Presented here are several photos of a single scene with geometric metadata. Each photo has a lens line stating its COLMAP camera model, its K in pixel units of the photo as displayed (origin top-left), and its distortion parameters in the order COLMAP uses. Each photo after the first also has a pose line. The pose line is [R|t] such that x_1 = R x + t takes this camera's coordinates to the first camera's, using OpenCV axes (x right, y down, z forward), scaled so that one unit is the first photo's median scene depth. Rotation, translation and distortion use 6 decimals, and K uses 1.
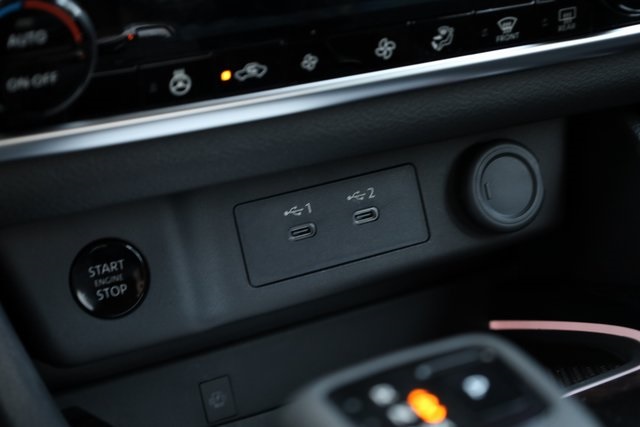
lens RADIAL K [[1250.0, 0, 320.0], [0, 1250.0, 213.5], [0, 0, 1]] dist [-0.012841, -0.079977]
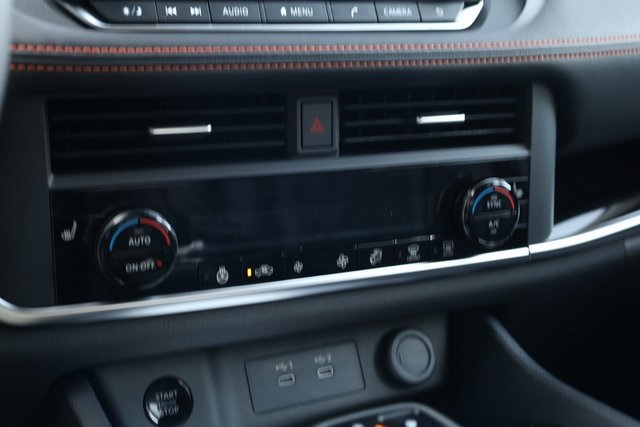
lens RADIAL K [[939.8, 0, 320.0], [0, 939.8, 213.5], [0, 0, 1]] dist [-0.005267, -0.070295]
pose [[0.996432, 0.022977, 0.081210, -0.079335], [-0.000339, 0.963310, -0.268390, 0.140679], [-0.084398, 0.267405, 0.959881, -0.217793]]
